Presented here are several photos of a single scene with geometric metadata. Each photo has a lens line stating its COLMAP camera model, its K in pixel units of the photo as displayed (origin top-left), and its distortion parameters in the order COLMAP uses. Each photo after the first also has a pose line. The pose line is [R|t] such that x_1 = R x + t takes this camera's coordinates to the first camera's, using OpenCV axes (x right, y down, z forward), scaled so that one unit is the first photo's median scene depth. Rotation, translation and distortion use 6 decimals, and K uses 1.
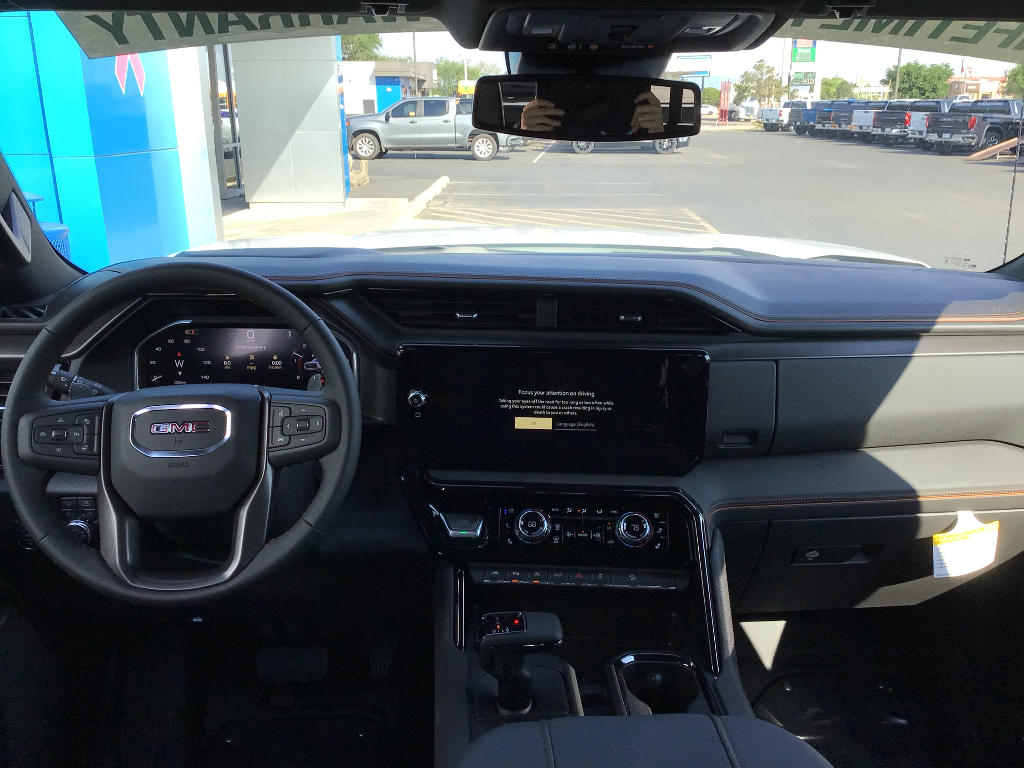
lens RADIAL K [[916.8, 0, 510.7], [0, 916.8, 384.3], [0, 0, 1]] dist [0.061287, -0.068944]
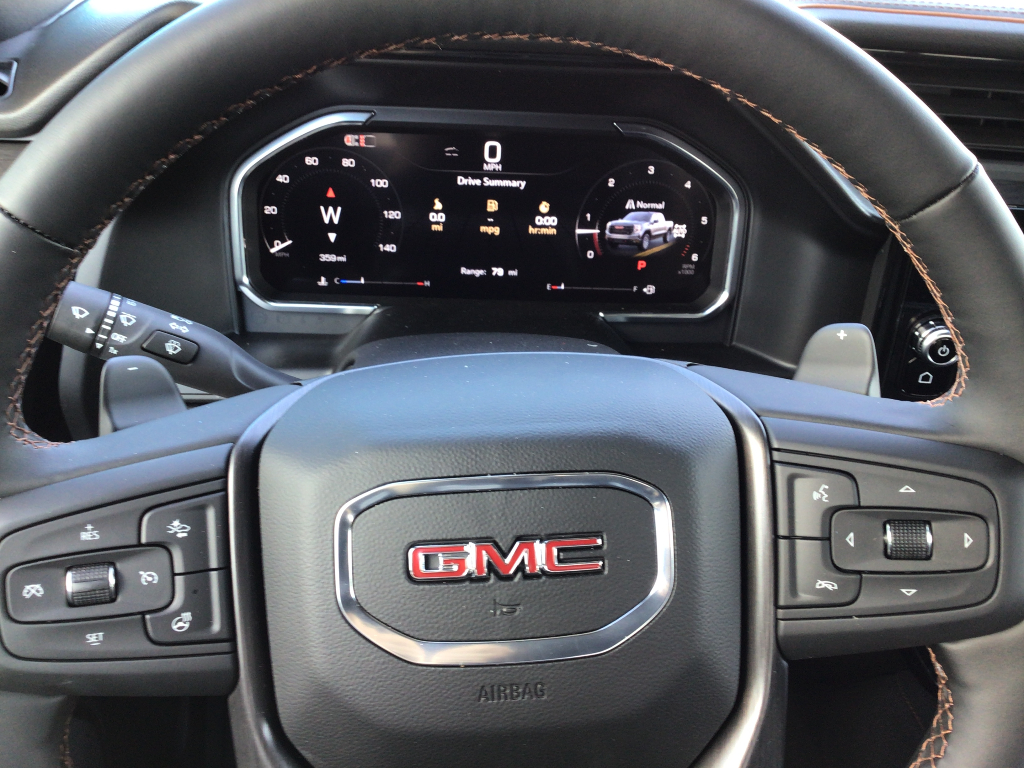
lens RADIAL K [[916.8, 0, 513.0], [0, 916.8, 383.1], [0, 0, 1]] dist [0.061287, -0.068944]
pose [[0.999071, 0.042489, 0.007241, -0.327972], [-0.042980, 0.969478, 0.241383, -0.064863], [0.003236, -0.241470, 0.970403, 0.672061]]
